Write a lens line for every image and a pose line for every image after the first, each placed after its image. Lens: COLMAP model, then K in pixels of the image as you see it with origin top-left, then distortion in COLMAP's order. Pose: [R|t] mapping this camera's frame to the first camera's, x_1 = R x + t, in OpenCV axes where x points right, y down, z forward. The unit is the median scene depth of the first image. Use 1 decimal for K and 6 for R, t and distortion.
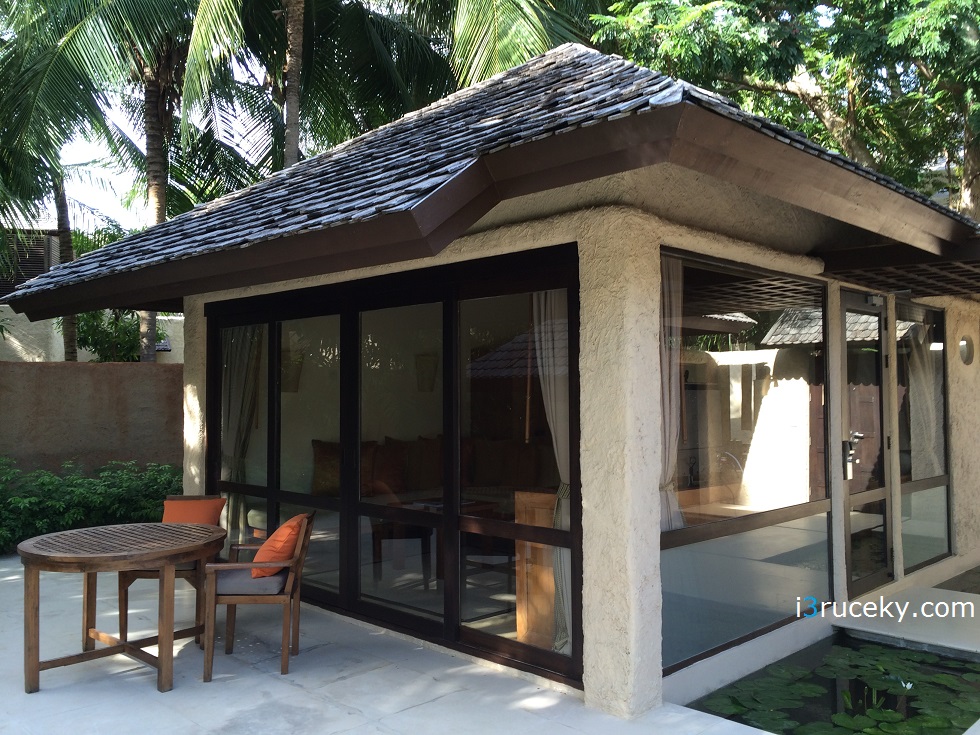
lens RADIAL K [[829.0, 0, 490.0], [0, 829.0, 367.5], [0, 0, 1]] dist [0.063832, -0.035520]
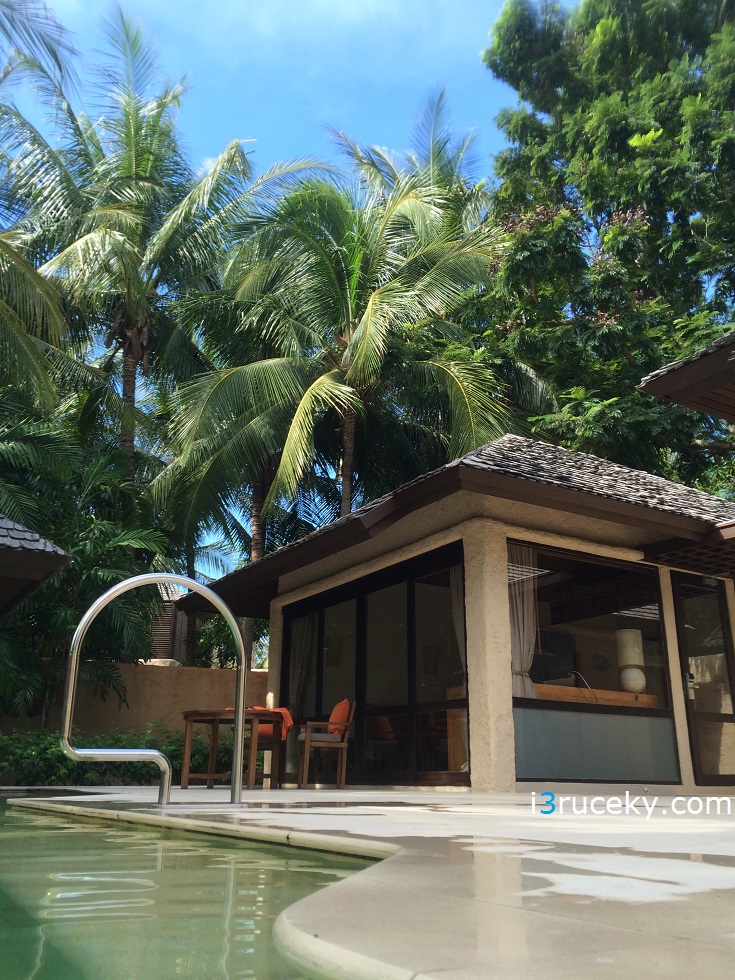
lens RADIAL K [[829.0, 0, 367.5], [0, 829.0, 490.0], [0, 0, 1]] dist [0.063832, -0.035520]
pose [[0.969910, -0.071572, -0.232706, 0.336074], [-0.002432, 0.952917, -0.303222, 0.312284], [0.243451, 0.294664, 0.924069, -0.815945]]
